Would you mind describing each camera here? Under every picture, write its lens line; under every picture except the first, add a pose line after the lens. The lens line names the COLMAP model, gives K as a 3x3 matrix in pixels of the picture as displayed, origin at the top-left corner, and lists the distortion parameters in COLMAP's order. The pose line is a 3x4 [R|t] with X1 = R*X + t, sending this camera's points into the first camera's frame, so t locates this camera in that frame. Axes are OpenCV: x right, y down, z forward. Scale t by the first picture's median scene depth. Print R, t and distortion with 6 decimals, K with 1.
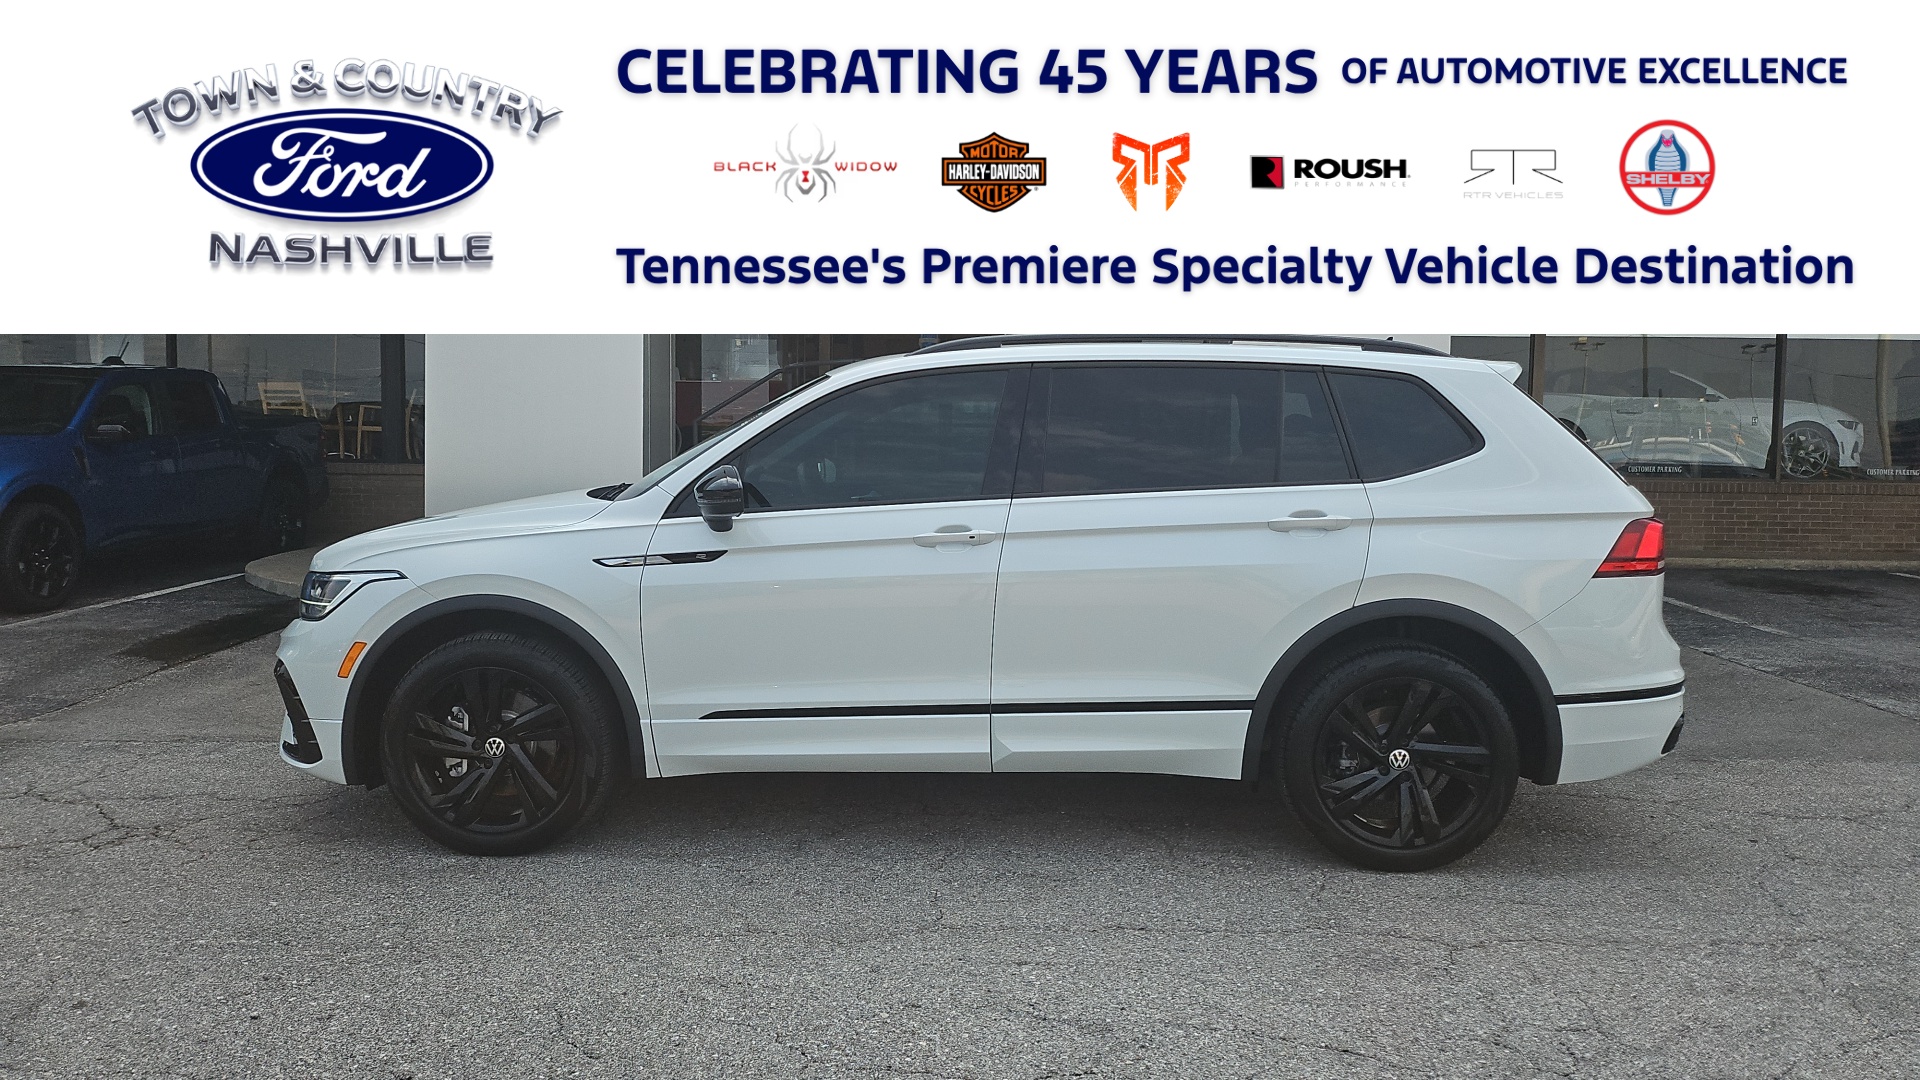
lens RADIAL K [[1366.6, 0, 977.6], [0, 1366.6, 550.9], [0, 0, 1]] dist [0.050481, -0.057978]
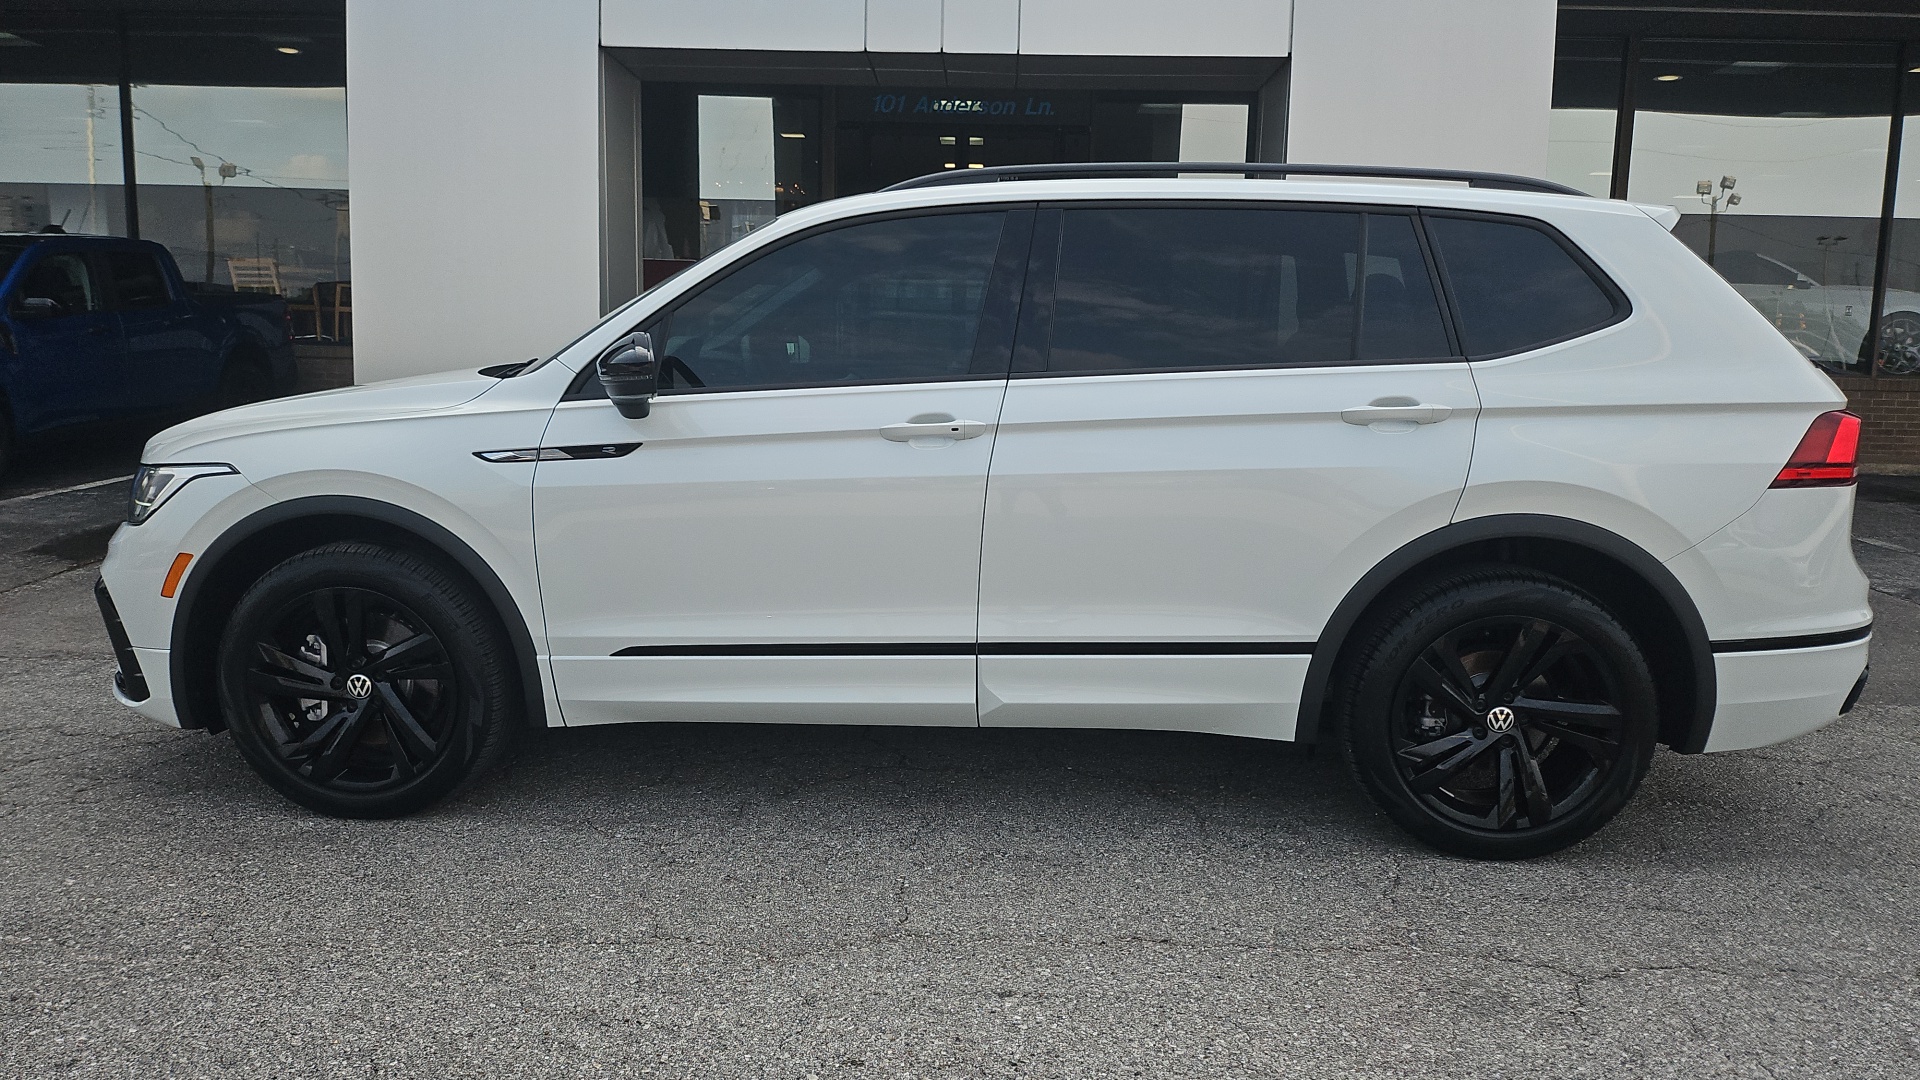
lens RADIAL K [[1366.6, 0, 960.7], [0, 1366.6, 563.7], [0, 0, 1]] dist [0.050481, -0.057978]
pose [[0.999492, 0.011887, -0.029570, 0.022577], [-0.009333, 0.996334, 0.085042, 0.000149], [0.030472, -0.084722, 0.995939, 0.219489]]
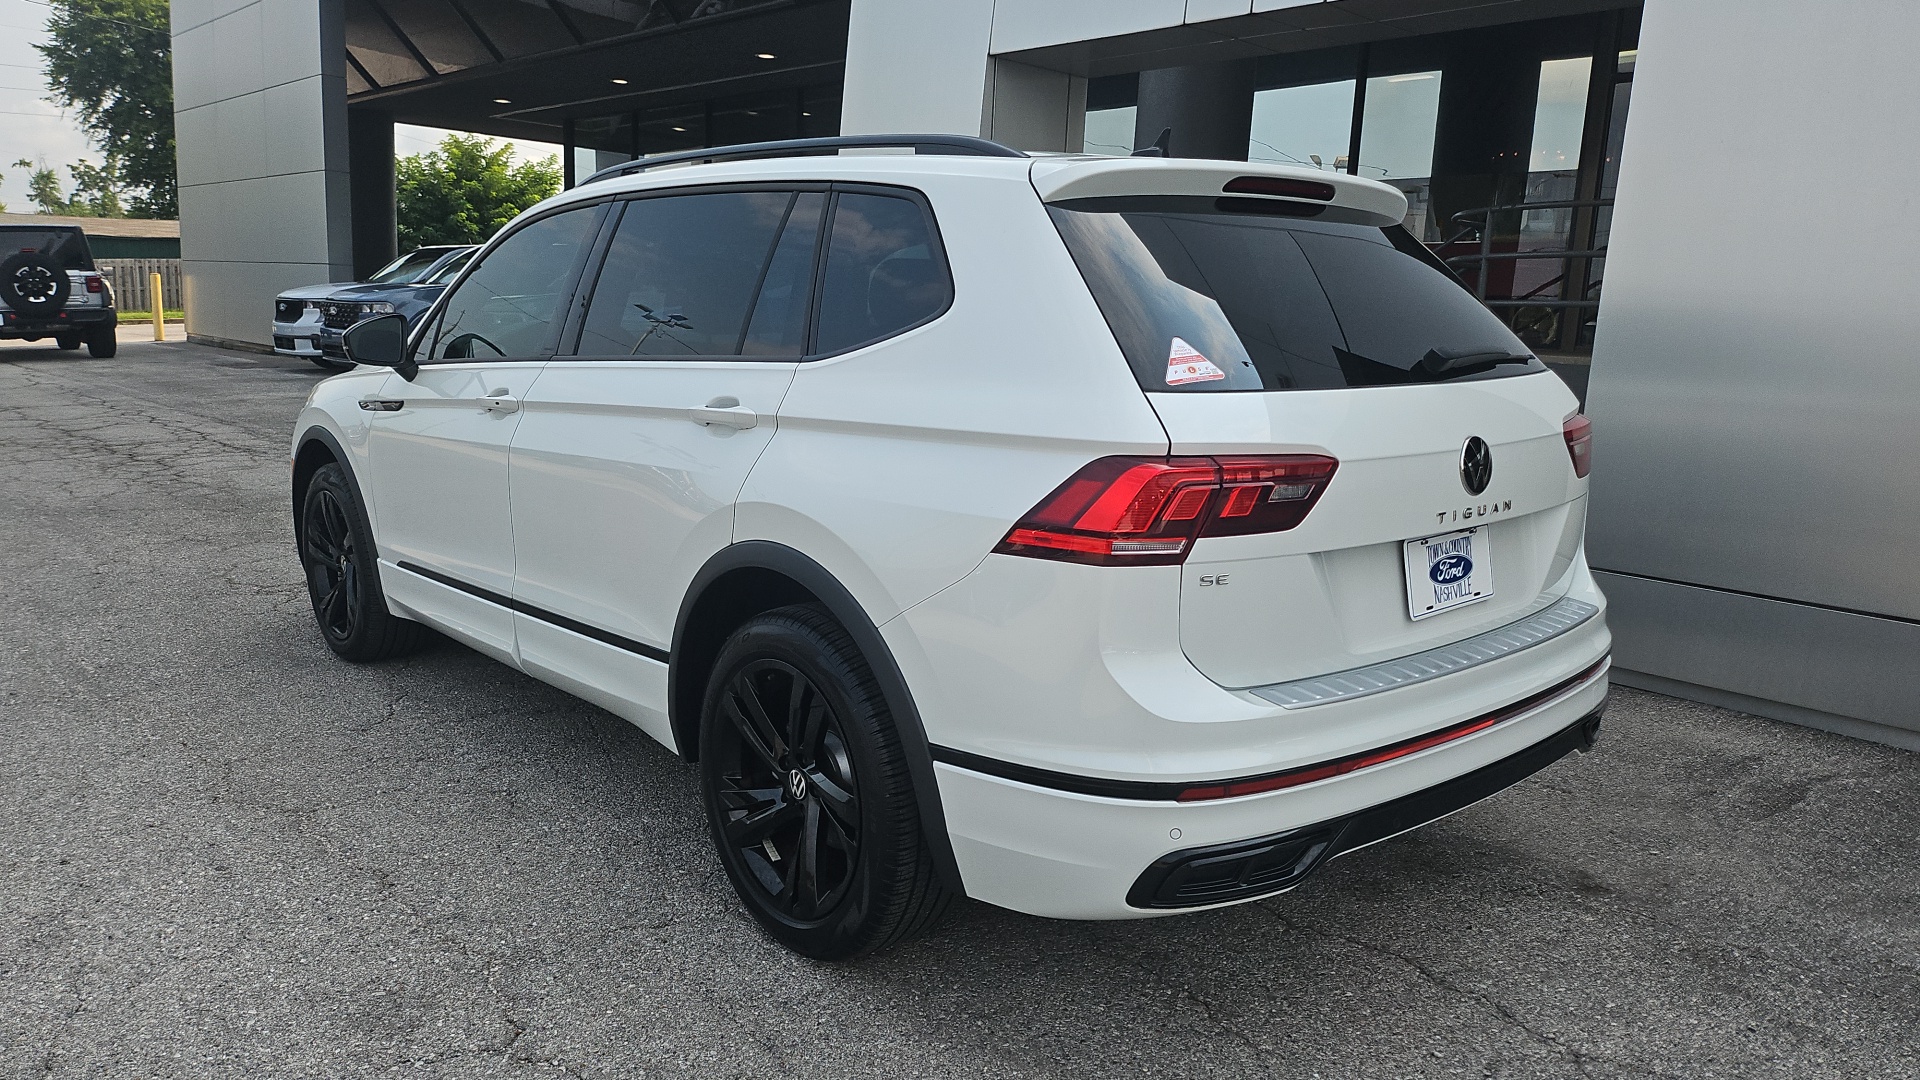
lens RADIAL K [[1366.6, 0, 937.8], [0, 1366.6, 511.3], [0, 0, 1]] dist [0.050481, -0.057978]
pose [[0.666653, 0.121131, -0.735460, 0.821709], [-0.055315, 0.992026, 0.113247, -0.056549], [0.743313, -0.034815, 0.668037, 0.612893]]
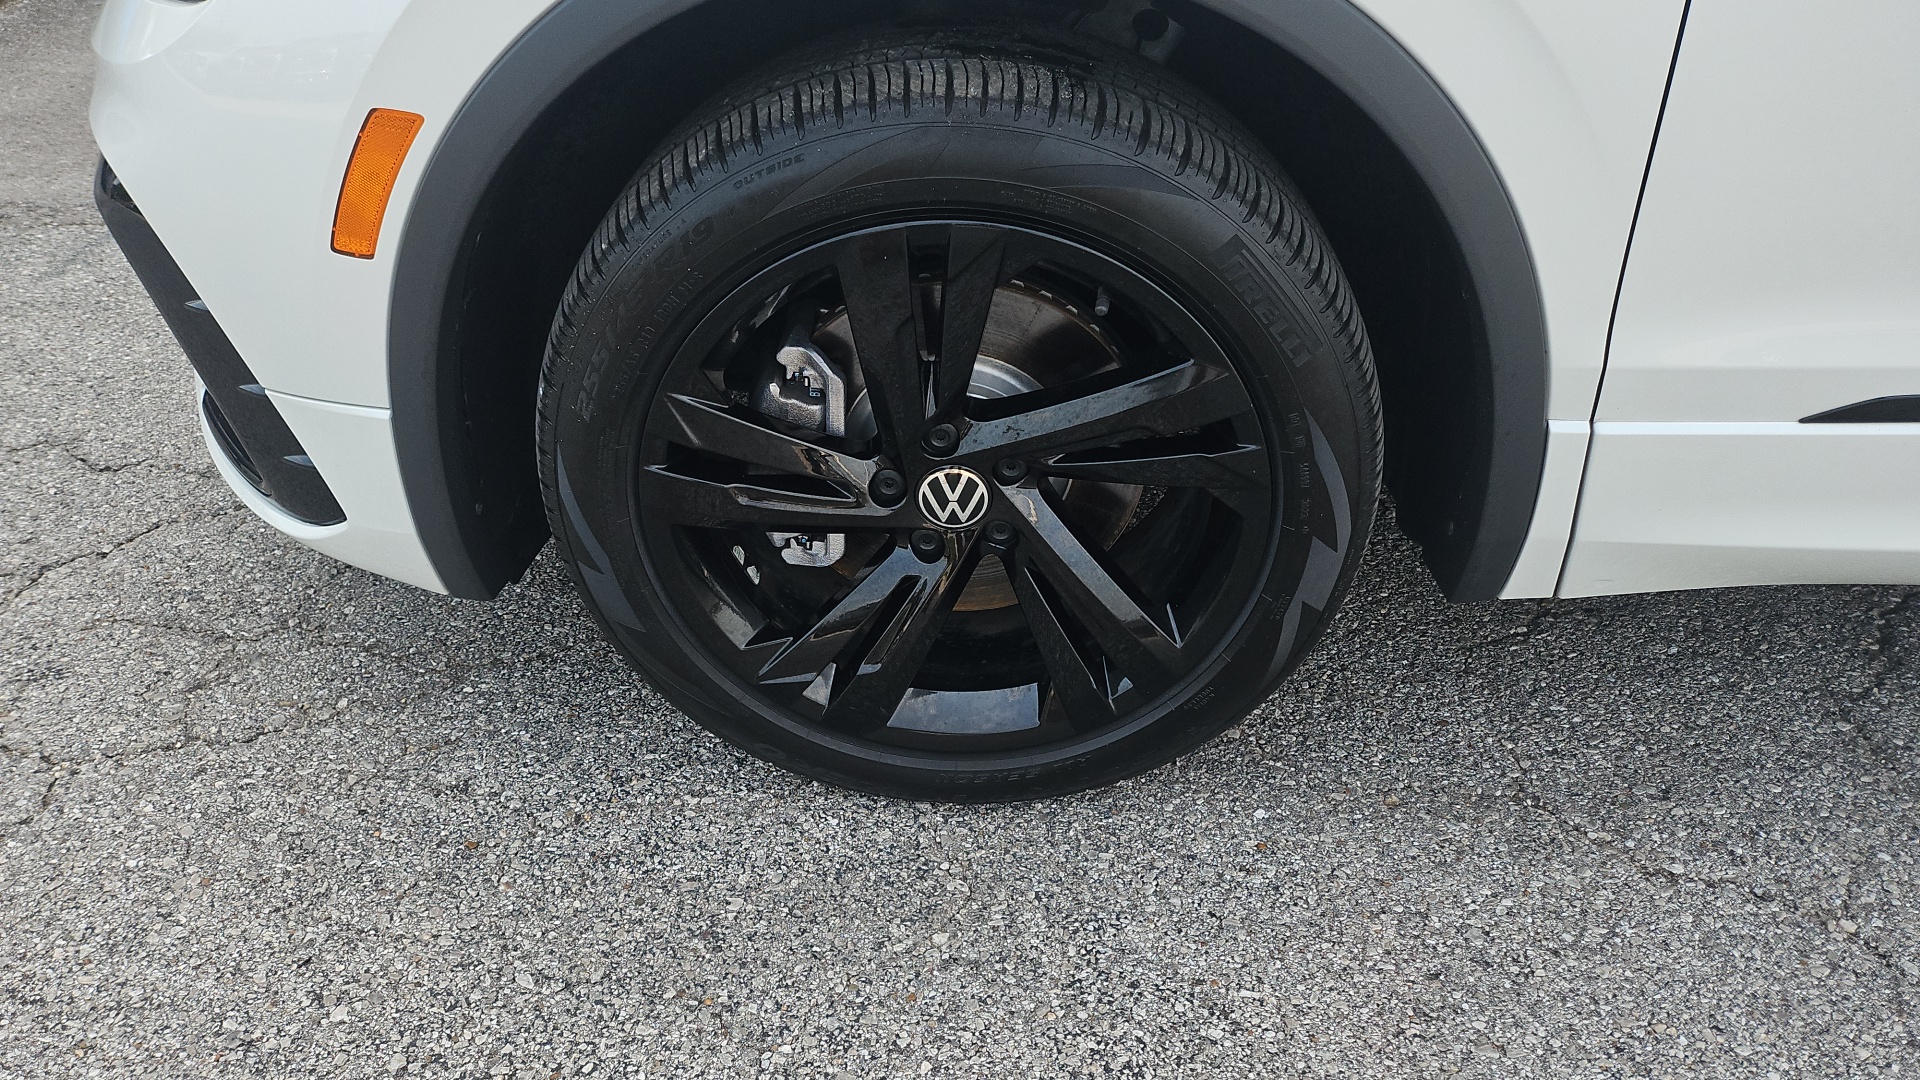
lens RADIAL K [[1366.6, 0, 931.3], [0, 1366.6, 548.8], [0, 0, 1]] dist [0.050481, -0.057978]
pose [[0.999547, -0.001839, -0.030049, -0.351160], [0.016295, 0.872326, 0.488652, 0.017992], [0.025314, -0.488920, 0.871961, 0.763768]]
